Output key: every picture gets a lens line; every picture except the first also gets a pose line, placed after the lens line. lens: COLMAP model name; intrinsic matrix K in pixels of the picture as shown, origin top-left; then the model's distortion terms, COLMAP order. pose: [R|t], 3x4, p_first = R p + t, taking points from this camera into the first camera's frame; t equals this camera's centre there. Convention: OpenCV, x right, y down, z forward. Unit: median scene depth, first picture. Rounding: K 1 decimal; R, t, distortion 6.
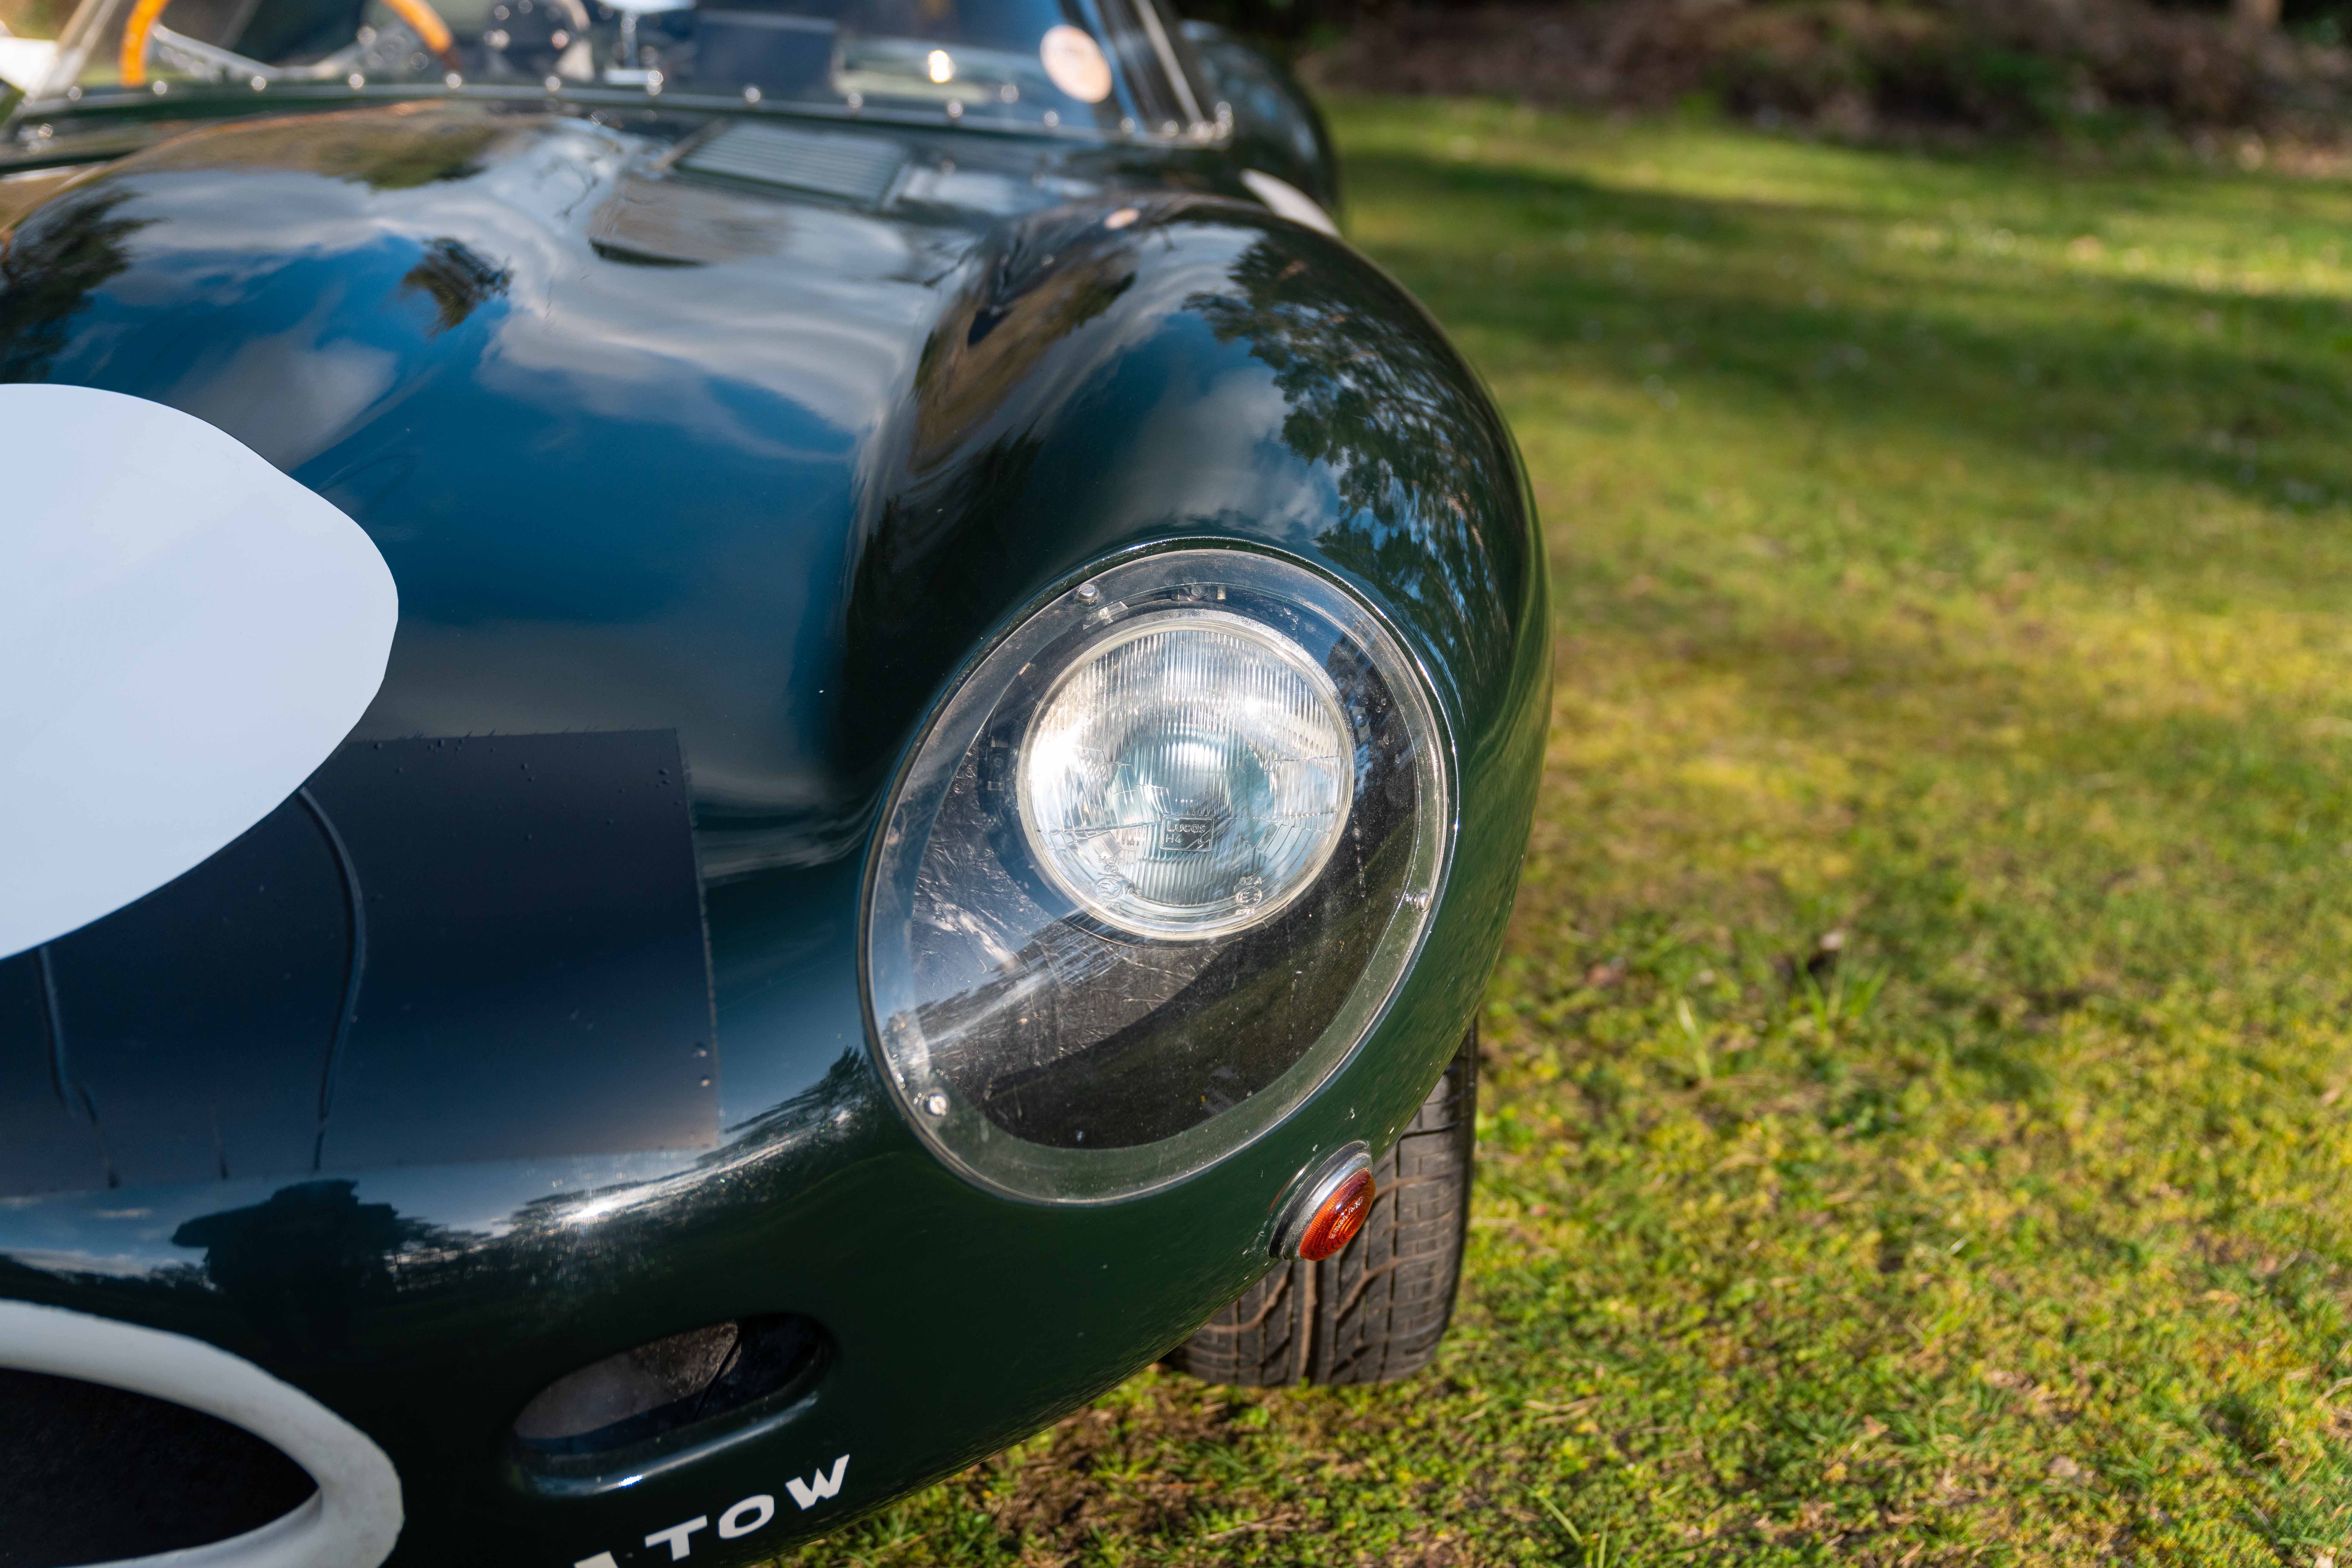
lens RADIAL K [[2641.8, 0, 1172.2], [0, 2641.8, 776.1], [0, 0, 1]] dist [0.014009, 0.000000]
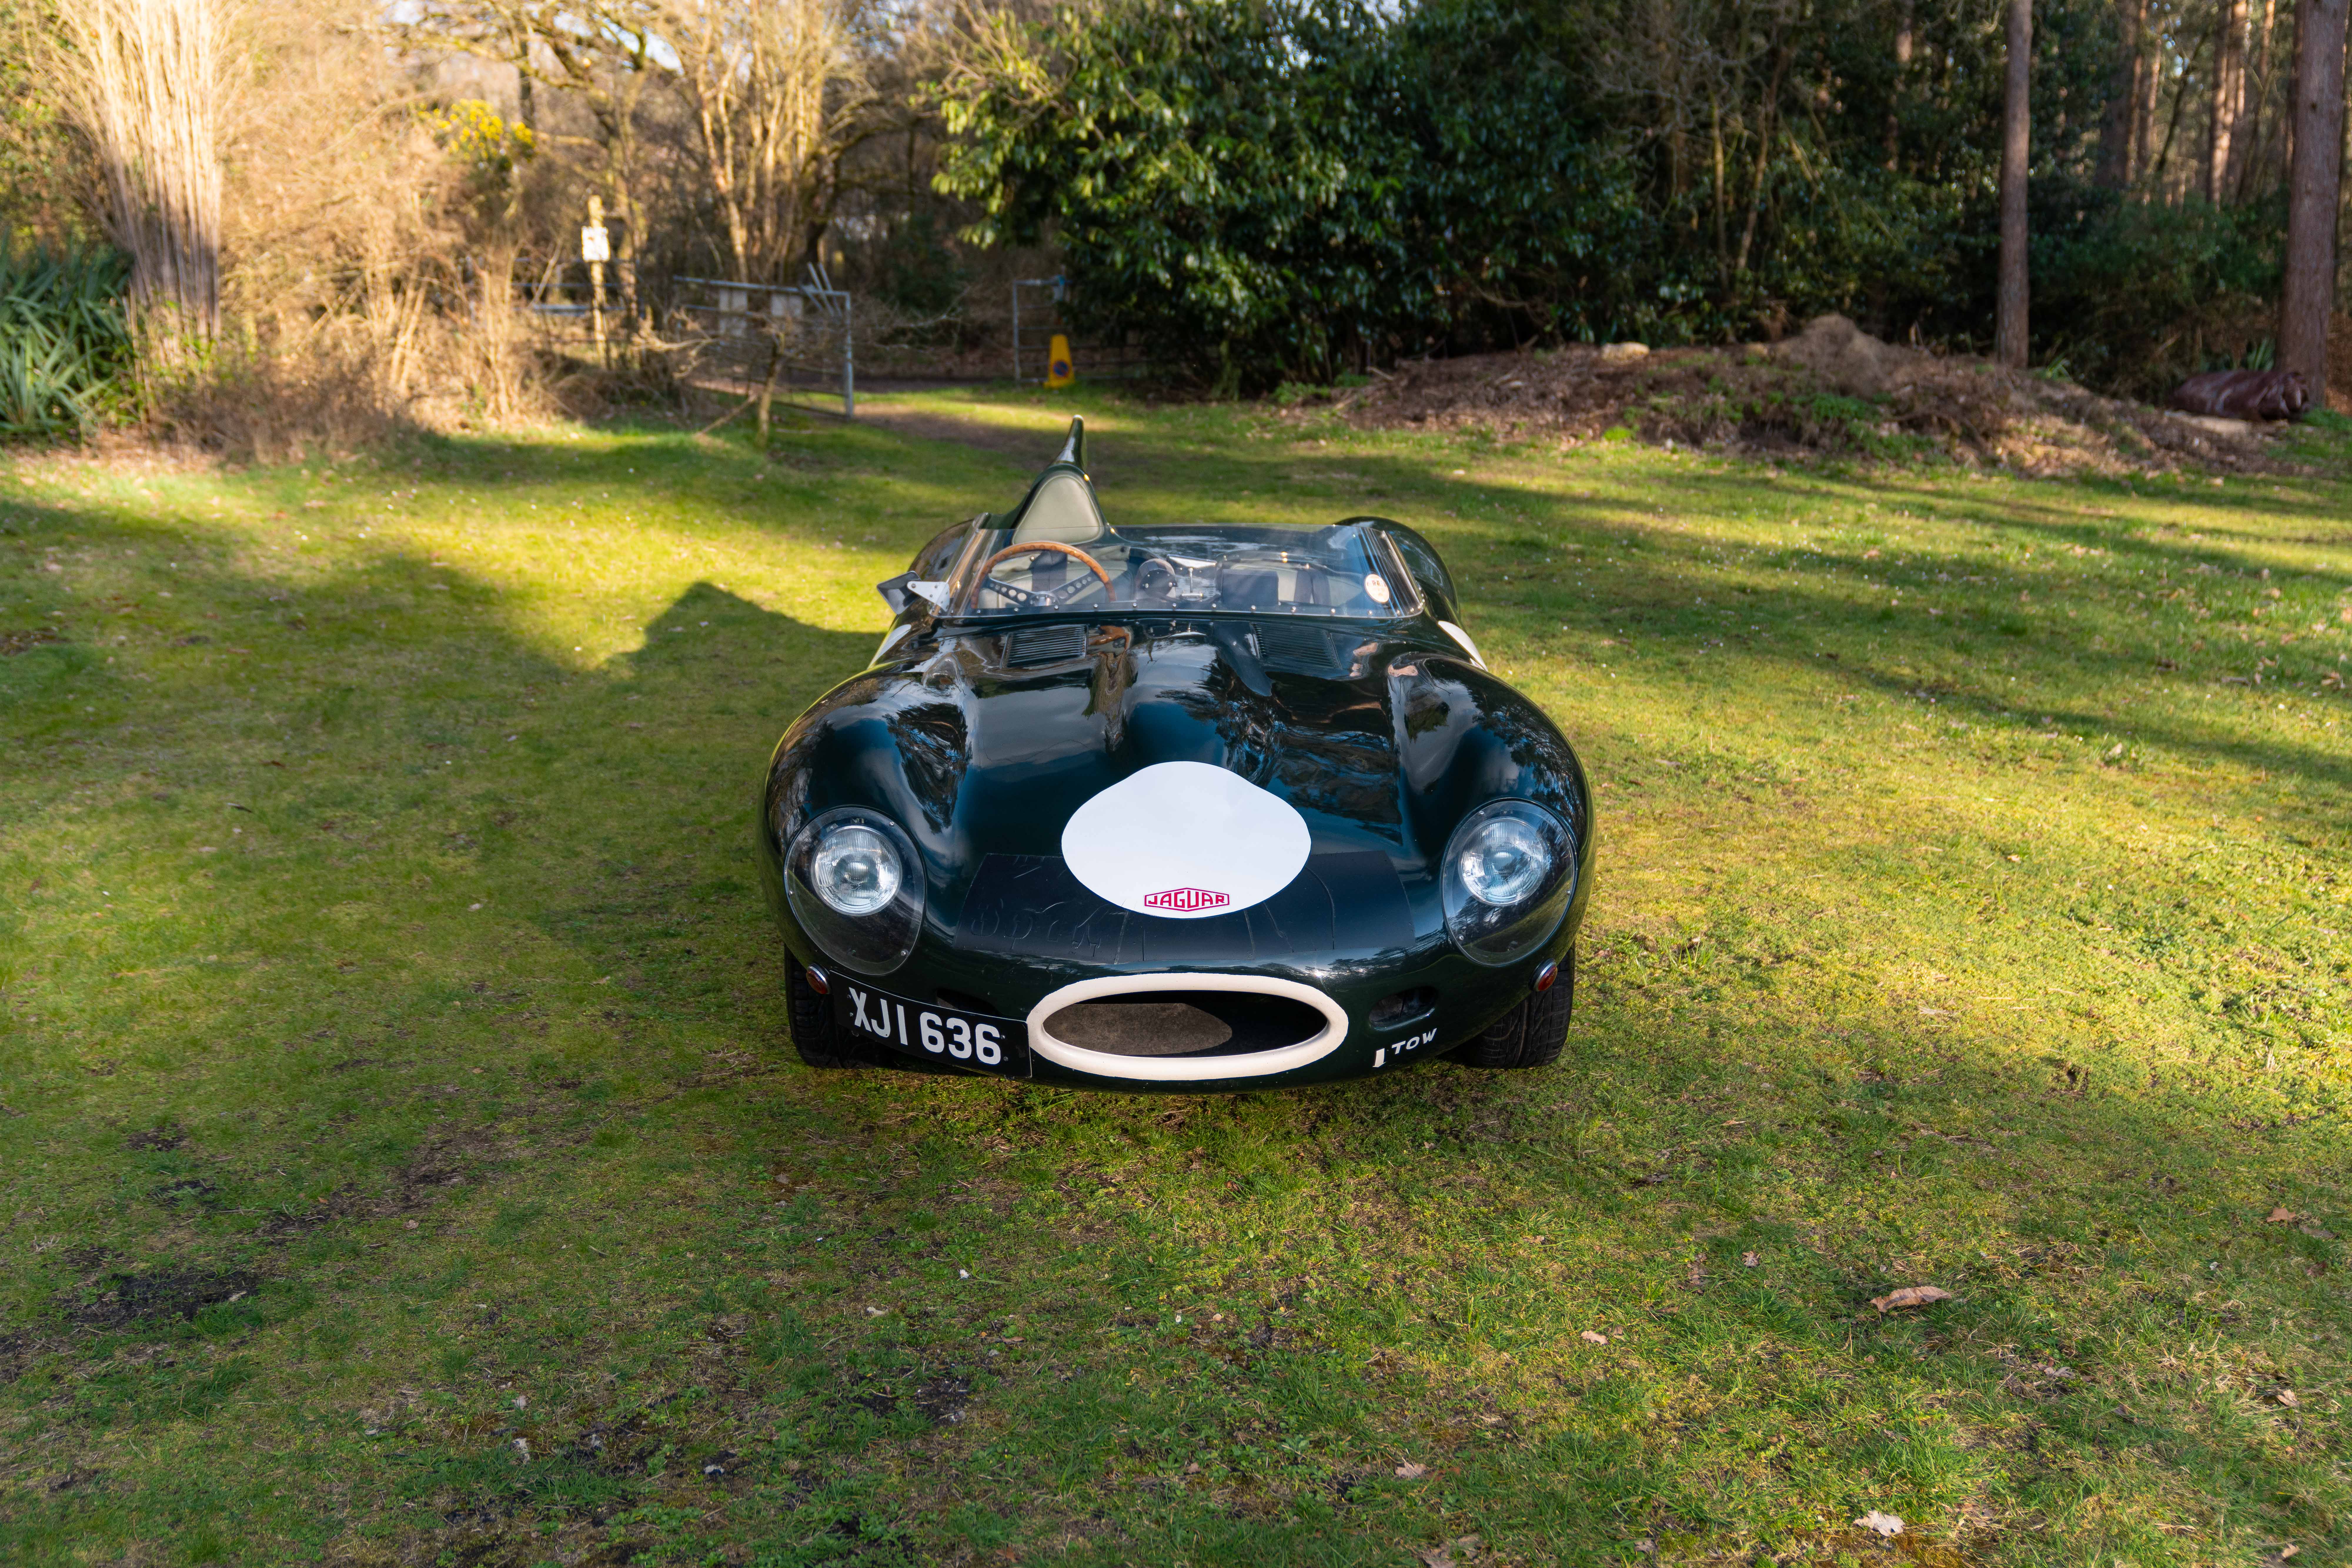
lens RADIAL K [[2138.3, 0, 1177.0], [0, 2138.3, 784.5], [0, 0, 1]] dist [-0.002149, 0.000000]
pose [[0.999692, -0.021275, -0.012795, -0.223224], [0.020413, 0.997737, -0.064057, 0.041097], [0.014129, 0.063777, 0.997864, -1.094331]]
